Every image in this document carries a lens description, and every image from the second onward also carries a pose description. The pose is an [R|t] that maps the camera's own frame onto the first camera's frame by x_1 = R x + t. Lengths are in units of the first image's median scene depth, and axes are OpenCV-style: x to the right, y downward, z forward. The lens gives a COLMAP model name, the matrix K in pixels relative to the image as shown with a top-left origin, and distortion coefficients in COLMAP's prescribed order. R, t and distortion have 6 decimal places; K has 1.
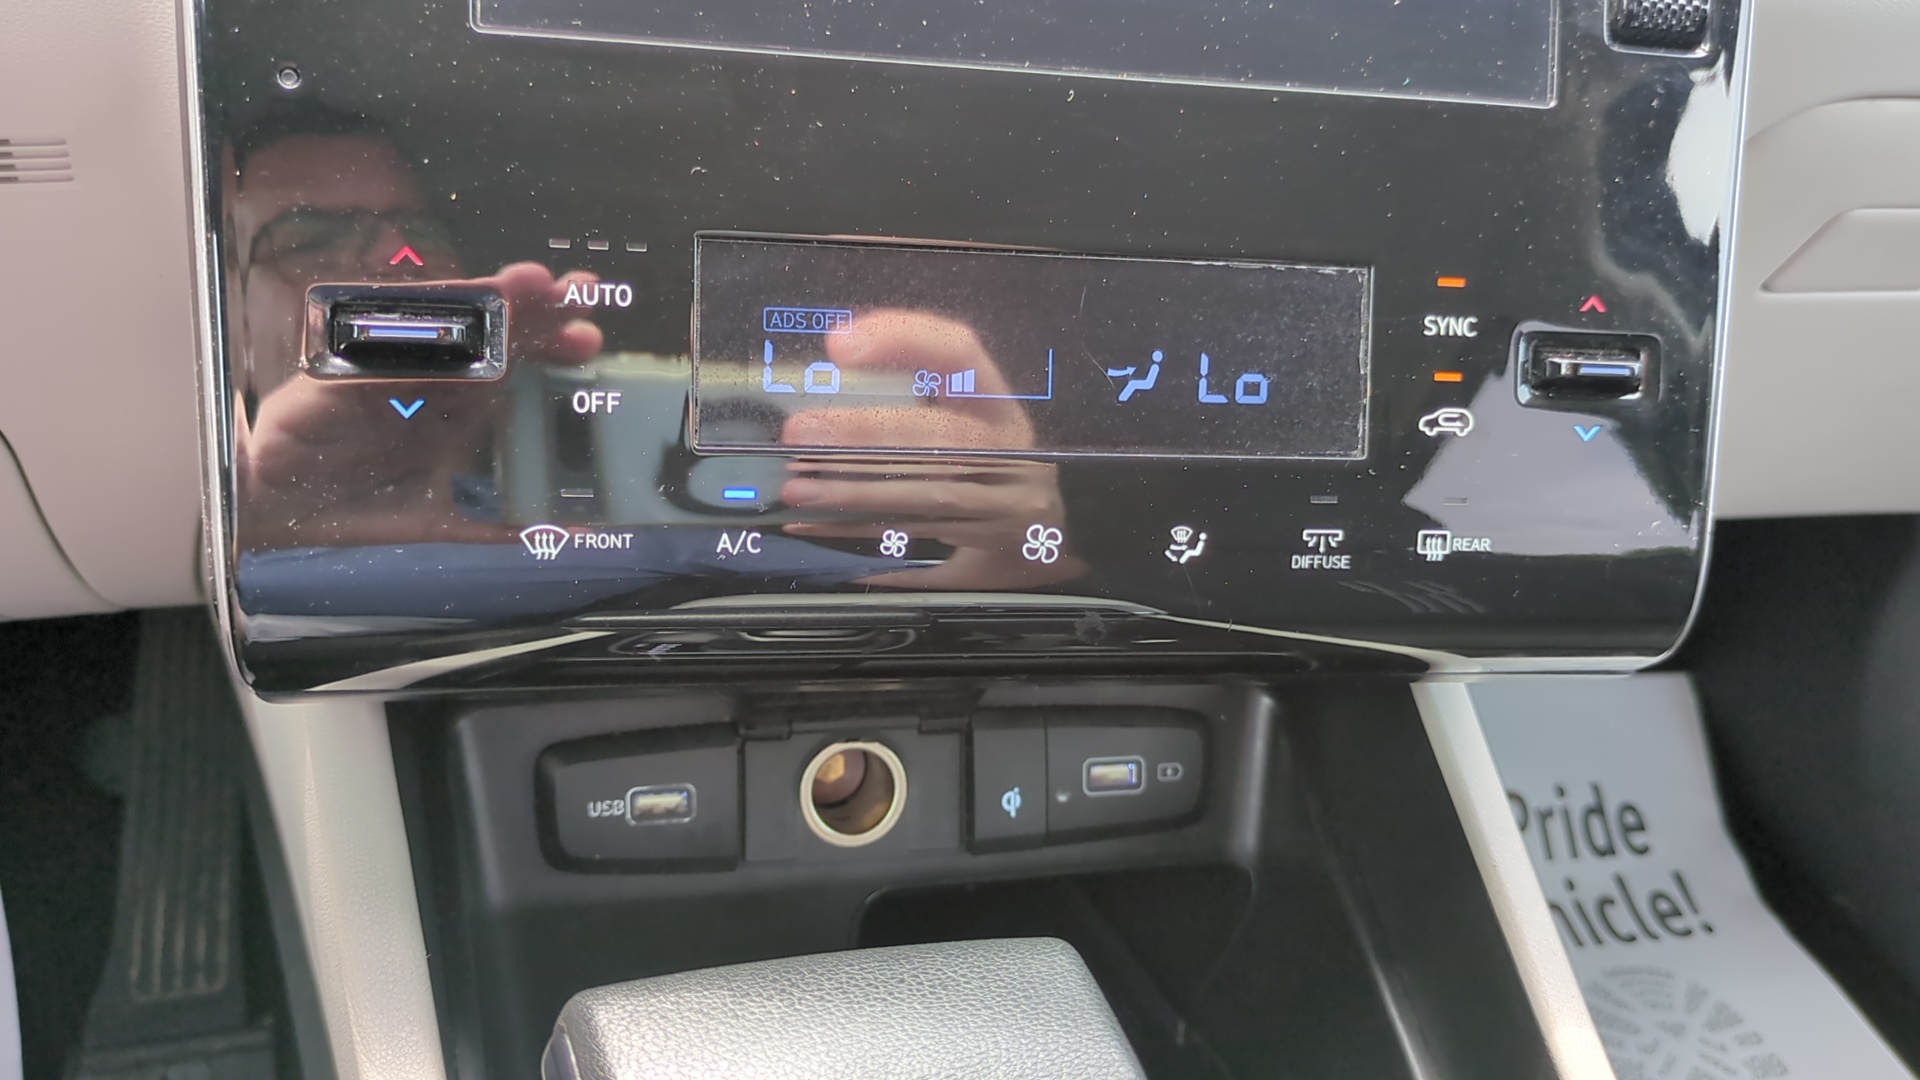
lens RADIAL K [[1725.4, 0, 955.5], [0, 1725.4, 500.8], [0, 0, 1]] dist [0.061218, -0.094439]
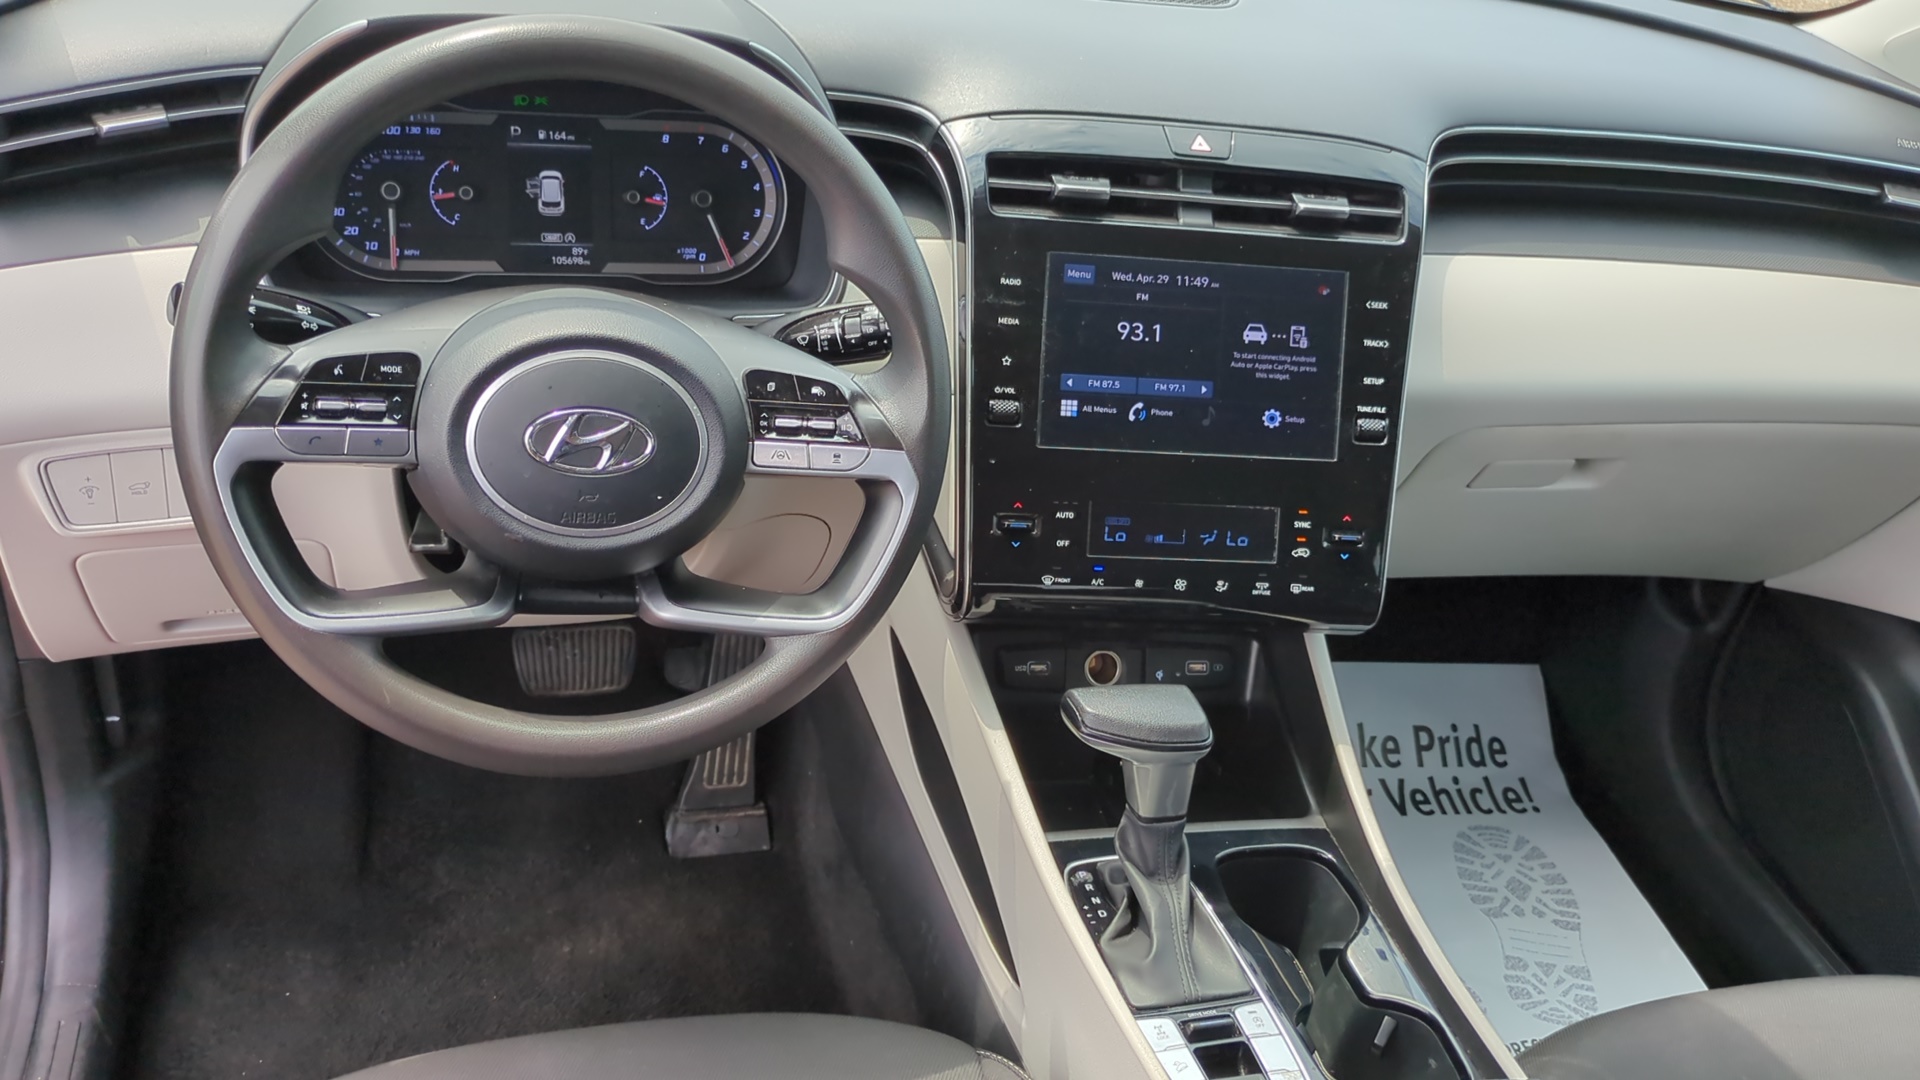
lens RADIAL K [[1710.0, 0, 960.0], [0, 1710.0, 540.0], [0, 0, 1]] dist [0.045633, -0.082147]
pose [[0.998408, 0.031989, -0.046464, -0.158085], [-0.031292, 0.999388, 0.015662, -0.070566], [0.046937, -0.014184, 0.998797, -1.655227]]
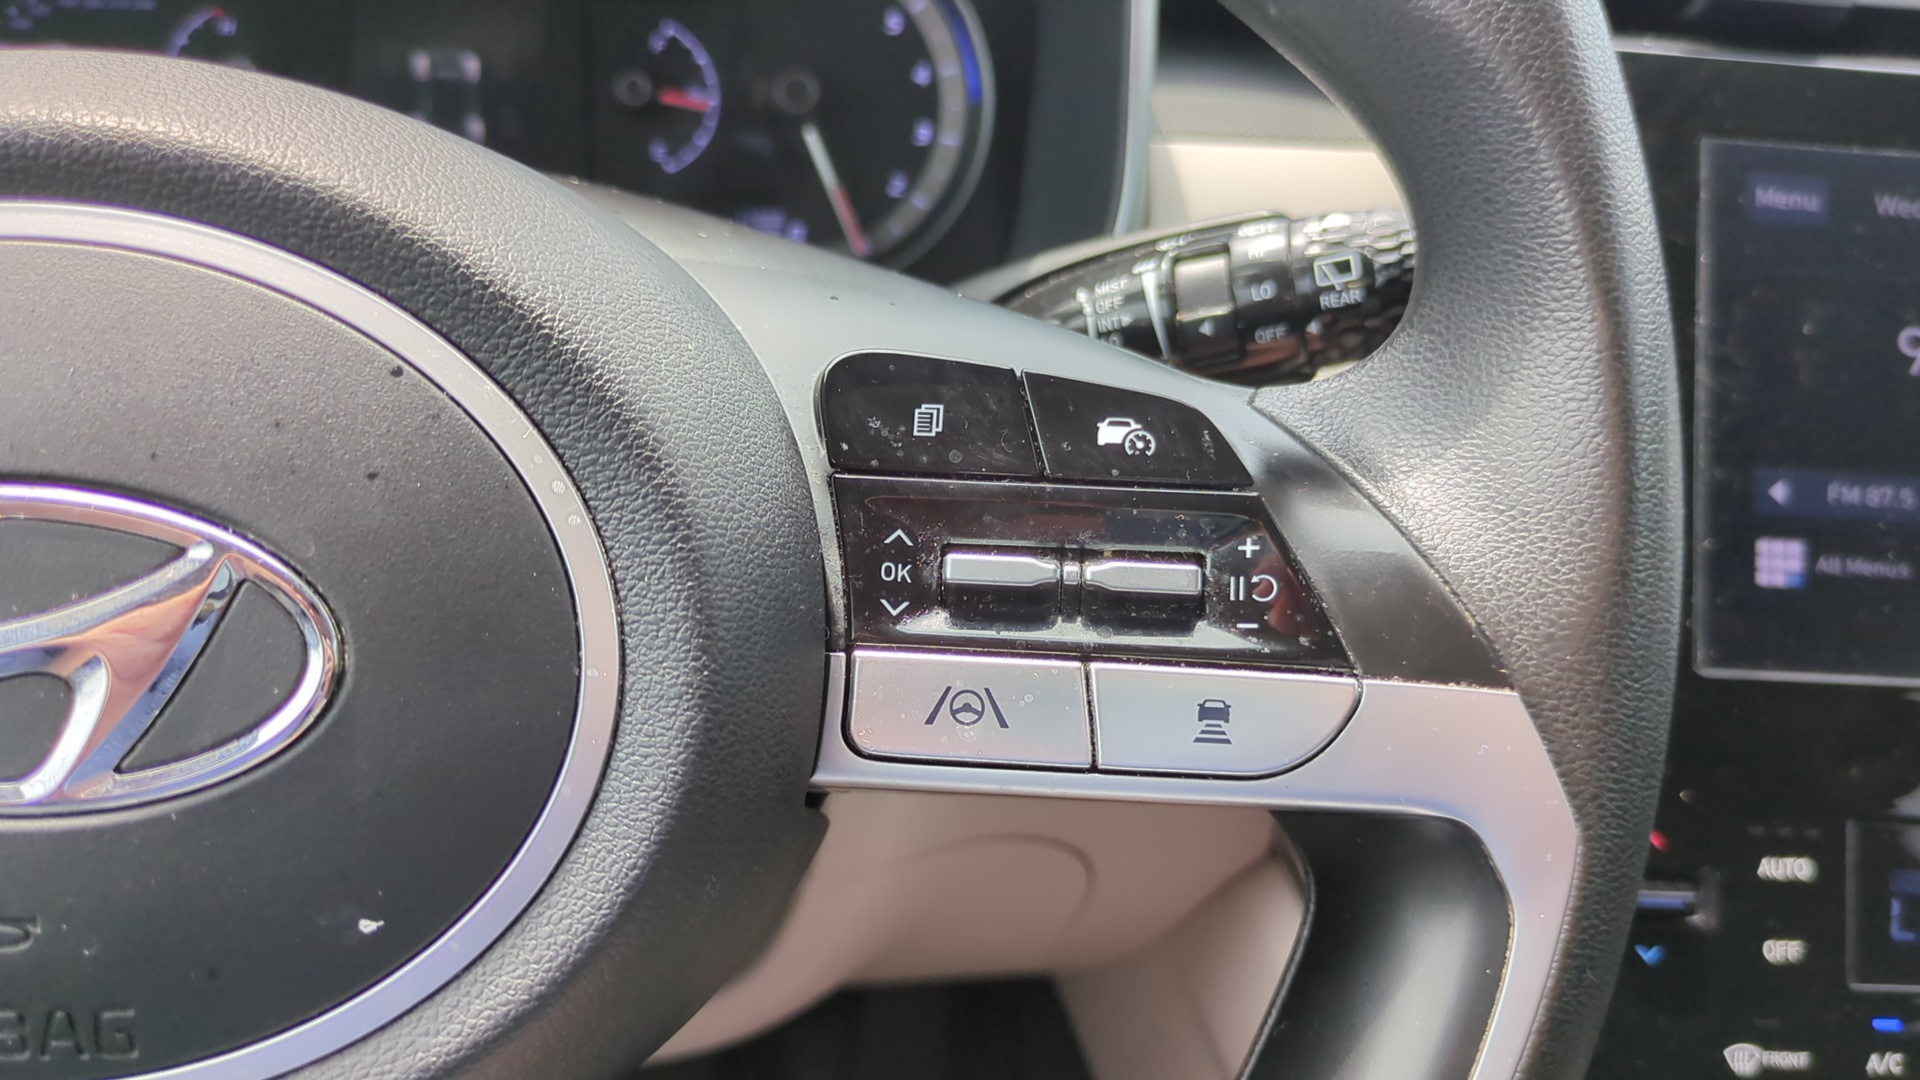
lens RADIAL K [[1725.4, 0, 955.5], [0, 1725.4, 500.8], [0, 0, 1]] dist [0.061218, -0.094439]
pose [[0.985774, 0.010869, -0.167724, -0.367907], [-0.033563, 0.990538, -0.133068, -0.120342], [0.164691, 0.136805, 0.976812, -0.267821]]
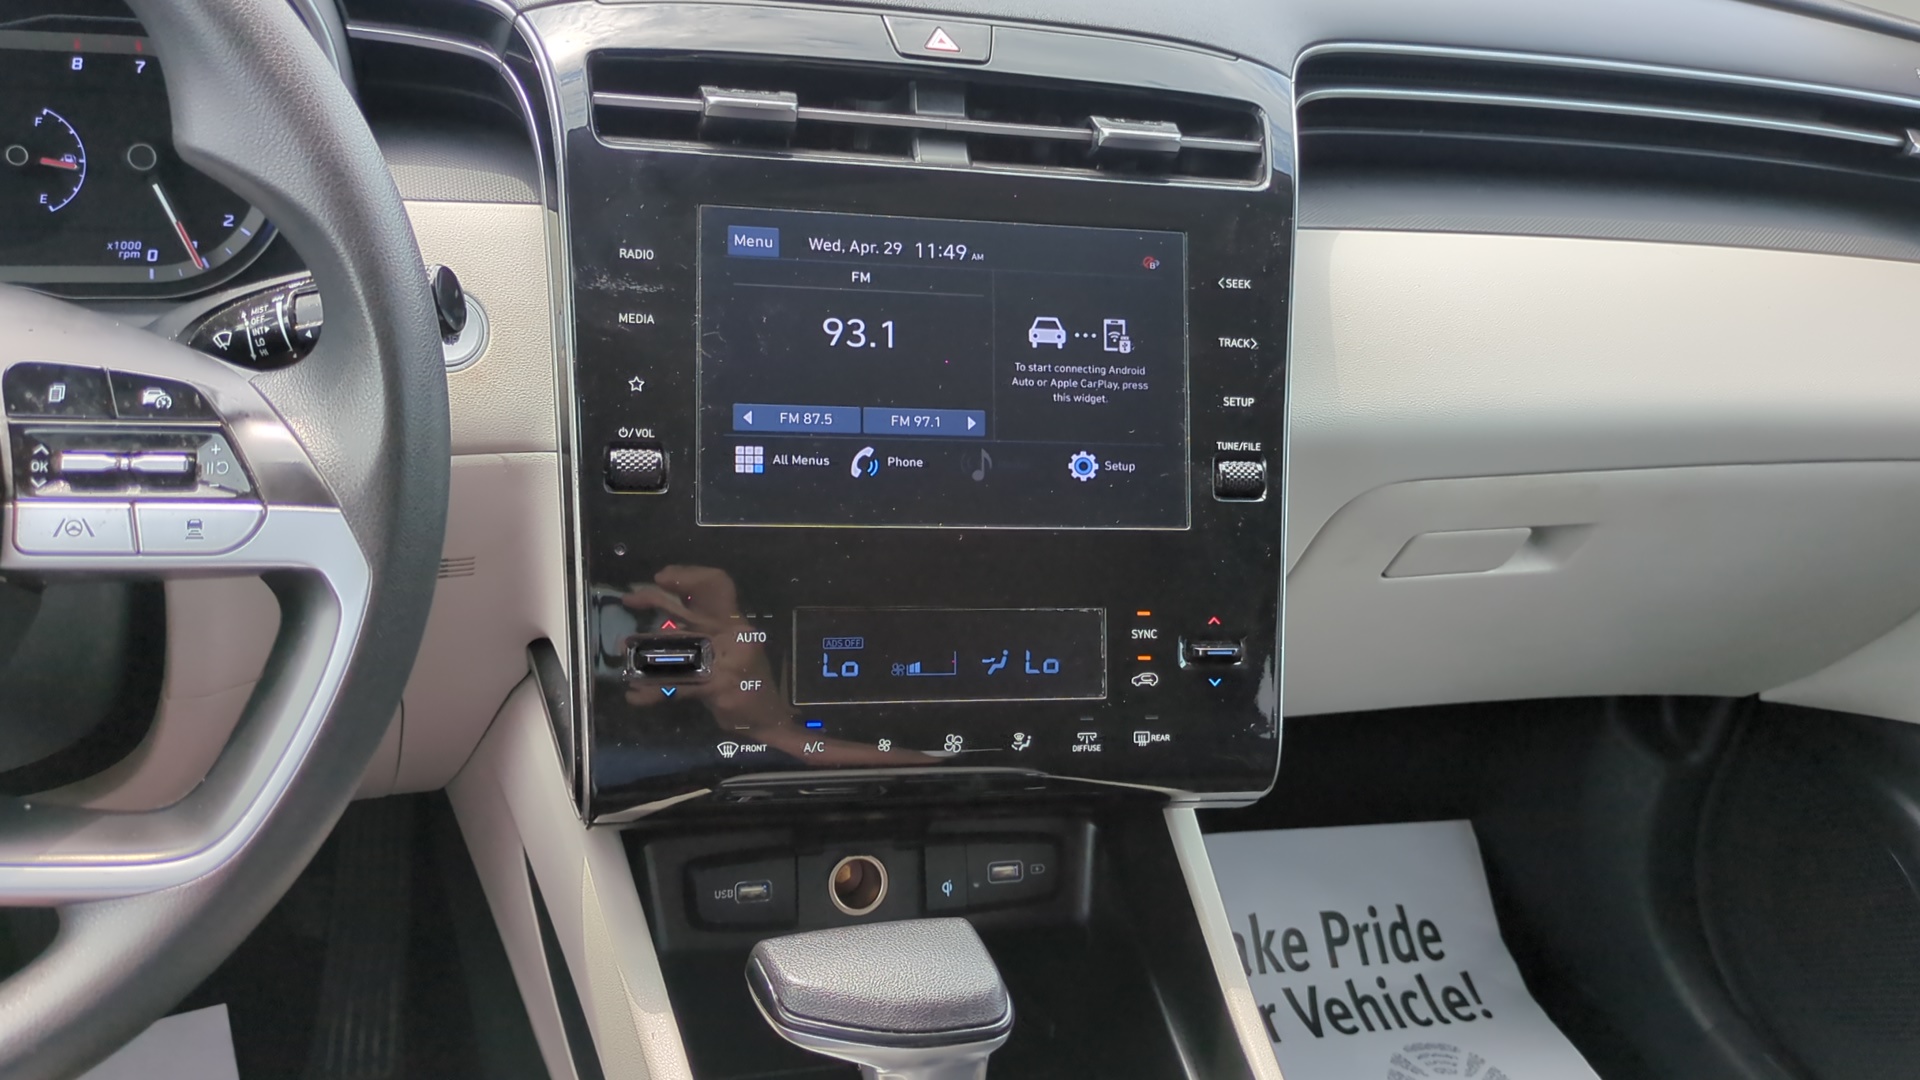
lens RADIAL K [[1725.4, 0, 955.5], [0, 1725.4, 500.8], [0, 0, 1]] dist [0.061218, -0.094439]
pose [[0.999269, -0.023242, 0.030345, -0.003288], [0.026265, 0.994294, -0.103390, -0.034702], [-0.027769, 0.104111, 0.994178, -0.764860]]
